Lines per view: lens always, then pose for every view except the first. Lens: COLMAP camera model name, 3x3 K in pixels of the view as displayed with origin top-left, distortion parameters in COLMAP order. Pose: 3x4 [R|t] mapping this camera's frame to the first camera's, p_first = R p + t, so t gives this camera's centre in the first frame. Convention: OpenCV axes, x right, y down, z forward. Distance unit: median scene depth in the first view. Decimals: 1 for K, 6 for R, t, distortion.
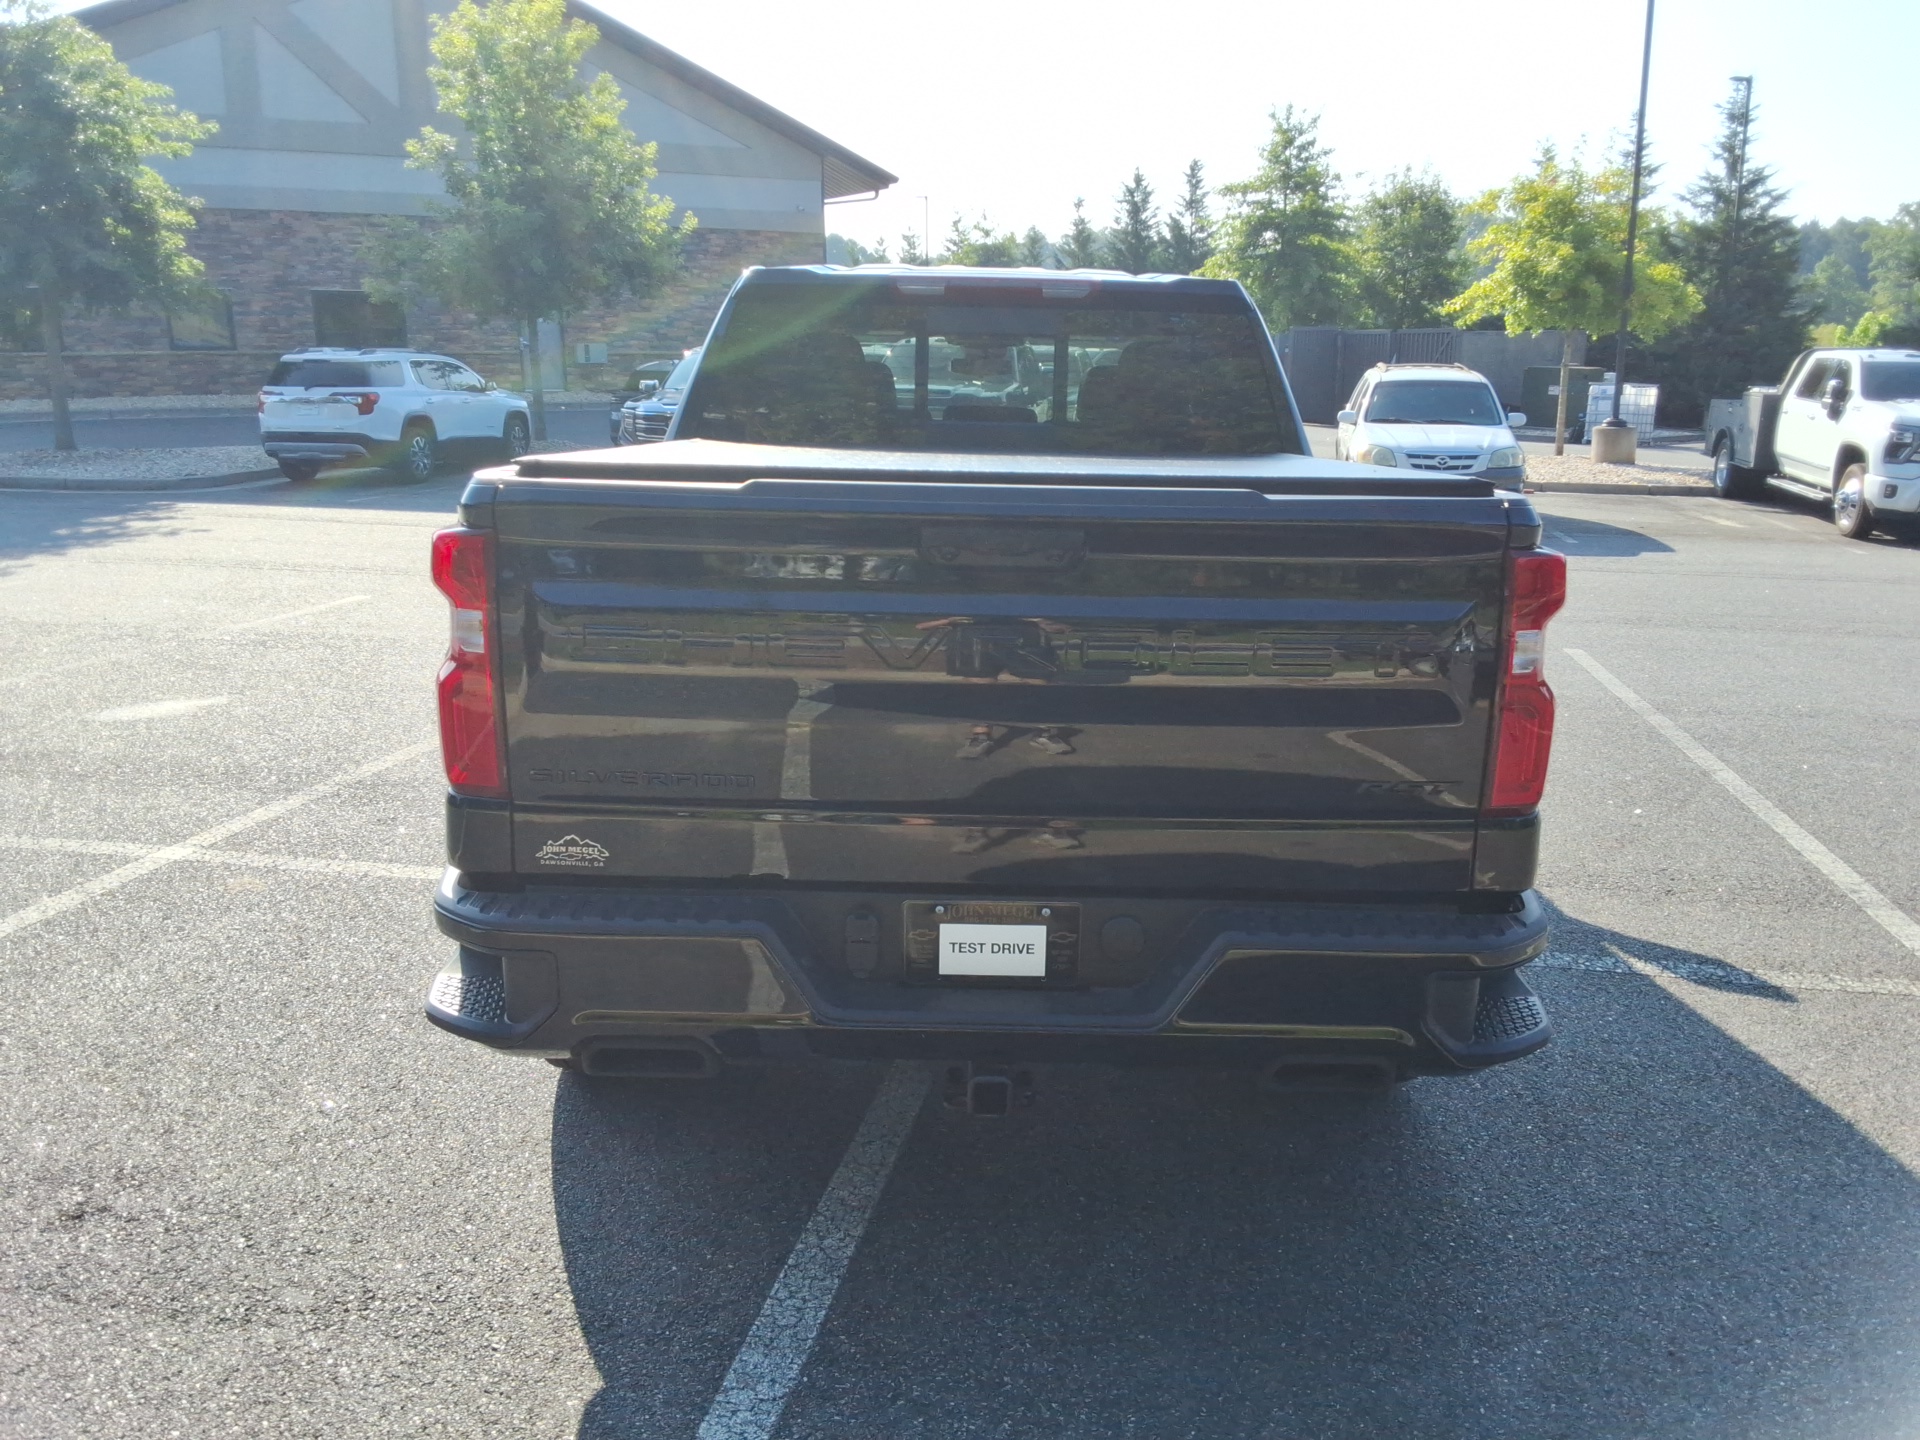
lens RADIAL K [[1566.8, 0, 958.7], [0, 1566.8, 711.1], [0, 0, 1]] dist [0.134821, -0.214377]
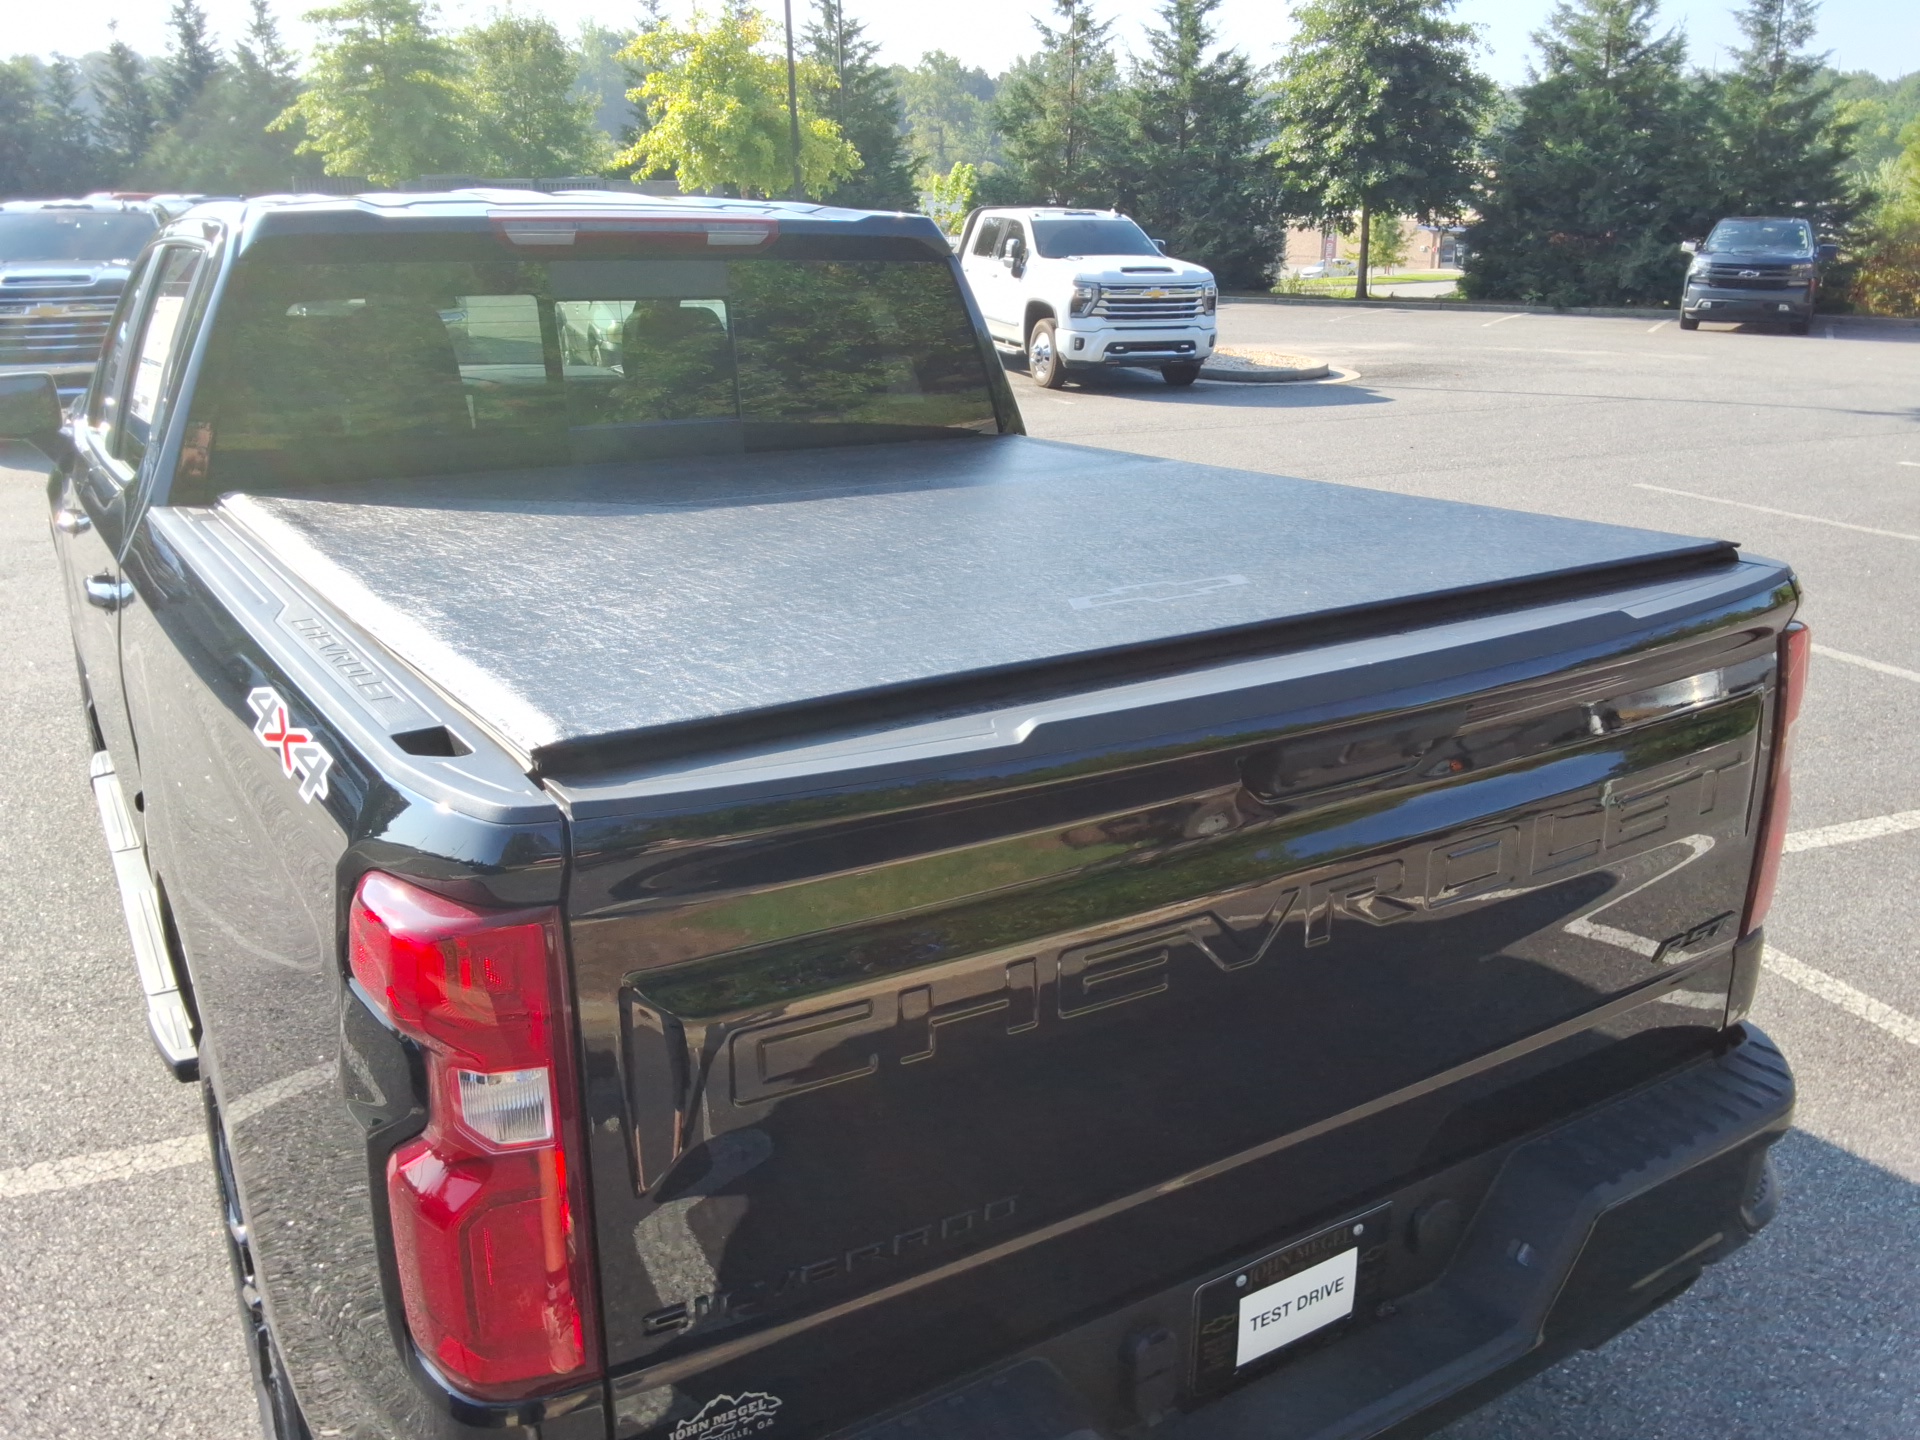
lens RADIAL K [[1581.1, 0, 972.8], [0, 1581.1, 719.0], [0, 0, 1]] dist [0.119450, -0.198724]
pose [[0.854037, -0.175871, 0.489582, -0.024197], [0.128724, 0.983297, 0.128677, -0.012695], [-0.504035, -0.046874, 0.862410, 0.029132]]
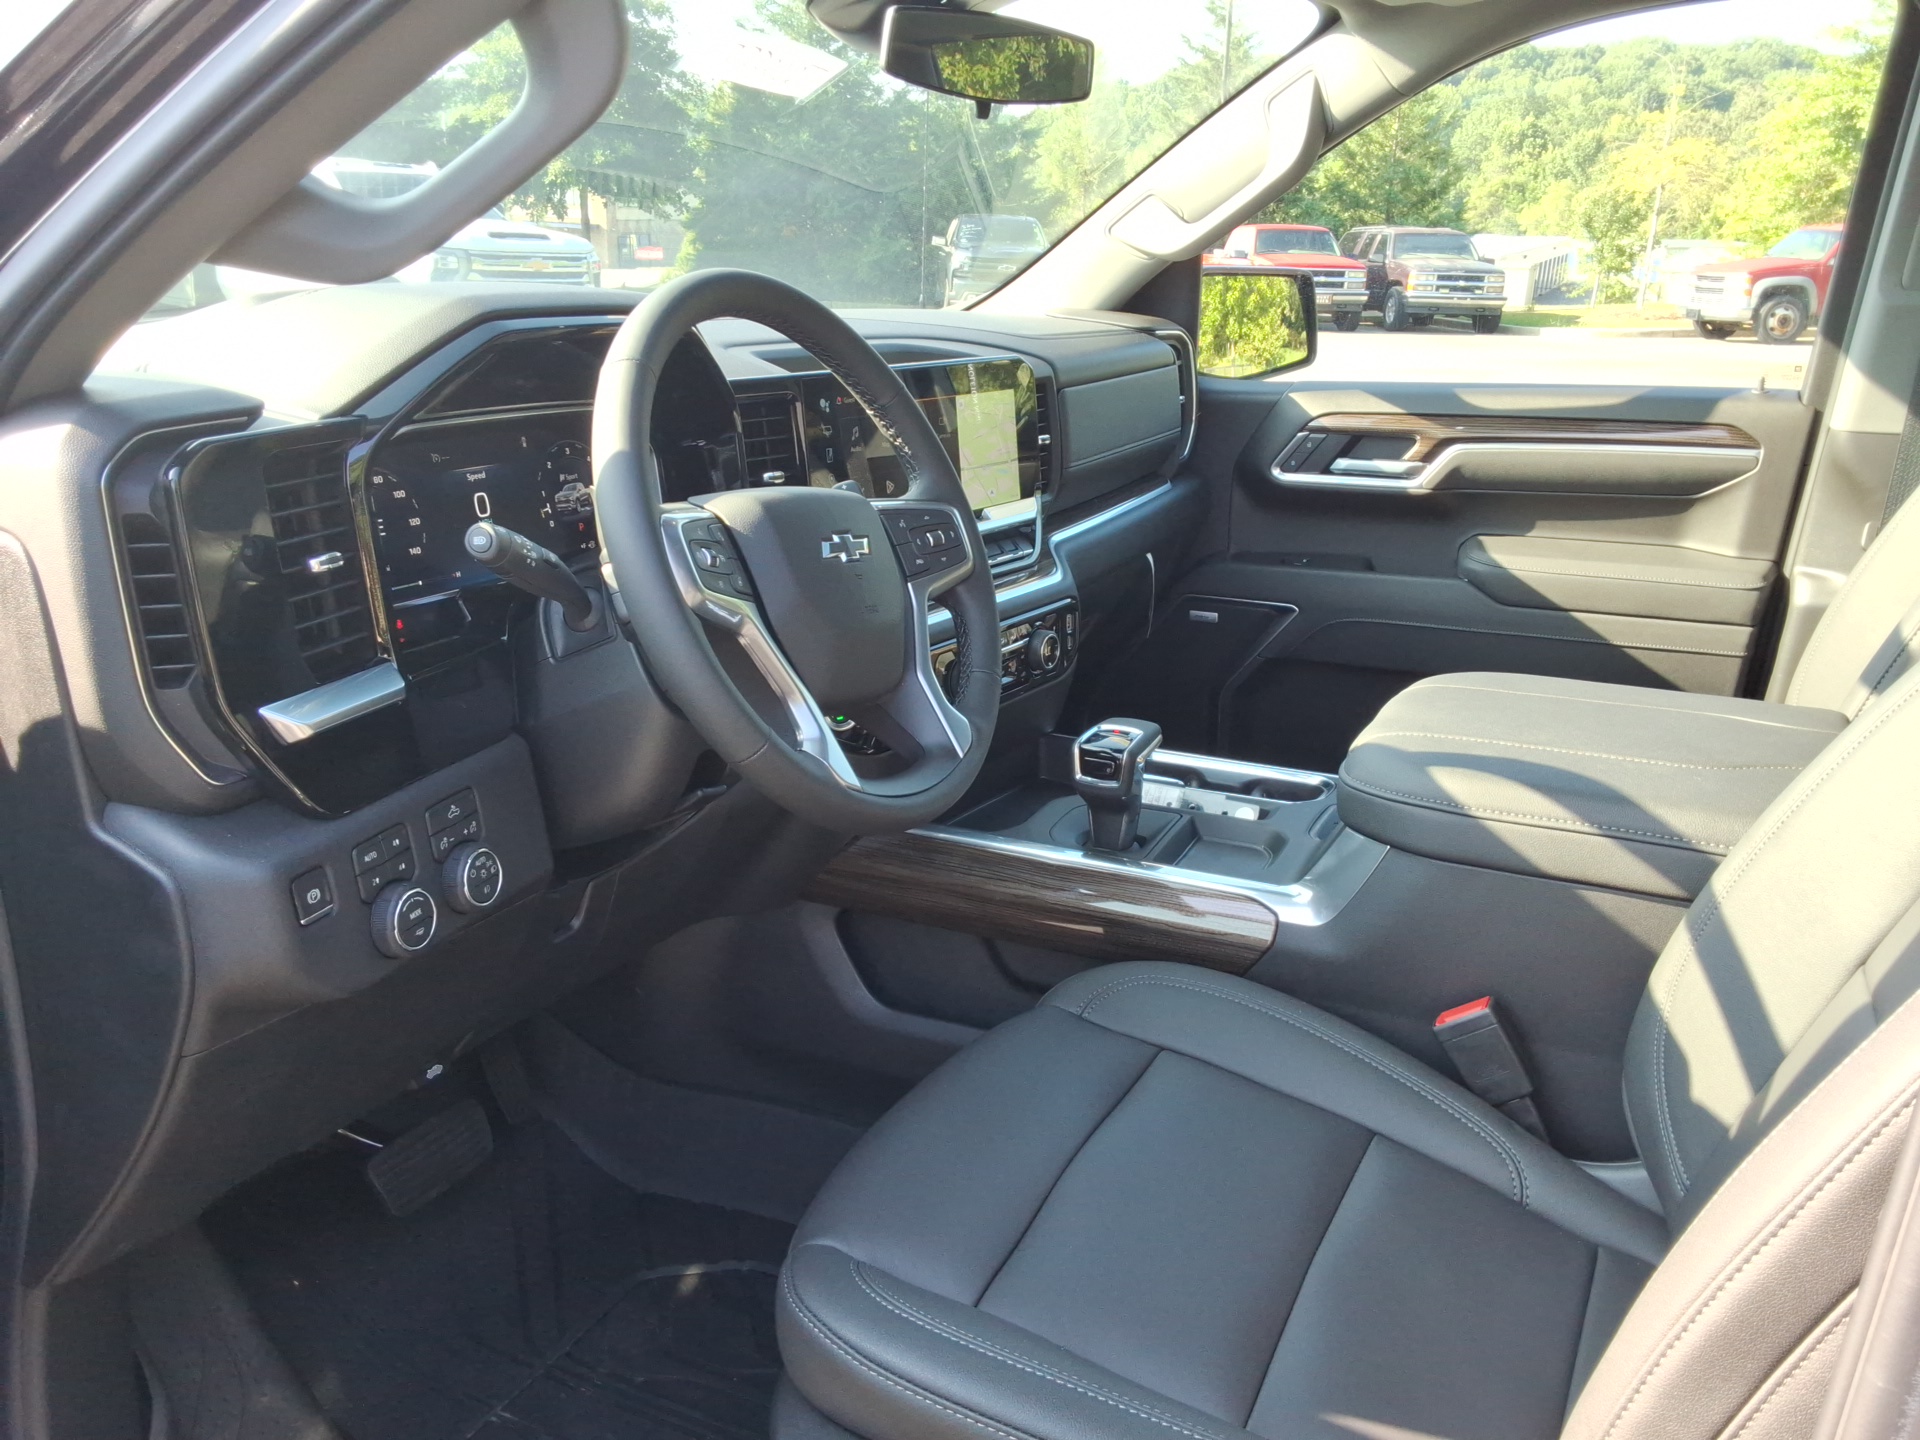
lens RADIAL K [[1566.8, 0, 958.7], [0, 1566.8, 711.1], [0, 0, 1]] dist [0.134821, -0.214377]
pose [[0.463687, -0.266197, 0.845064, -0.028728], [0.175222, 0.962511, 0.207049, -0.025595], [-0.868500, 0.052068, 0.492947, 0.130155]]
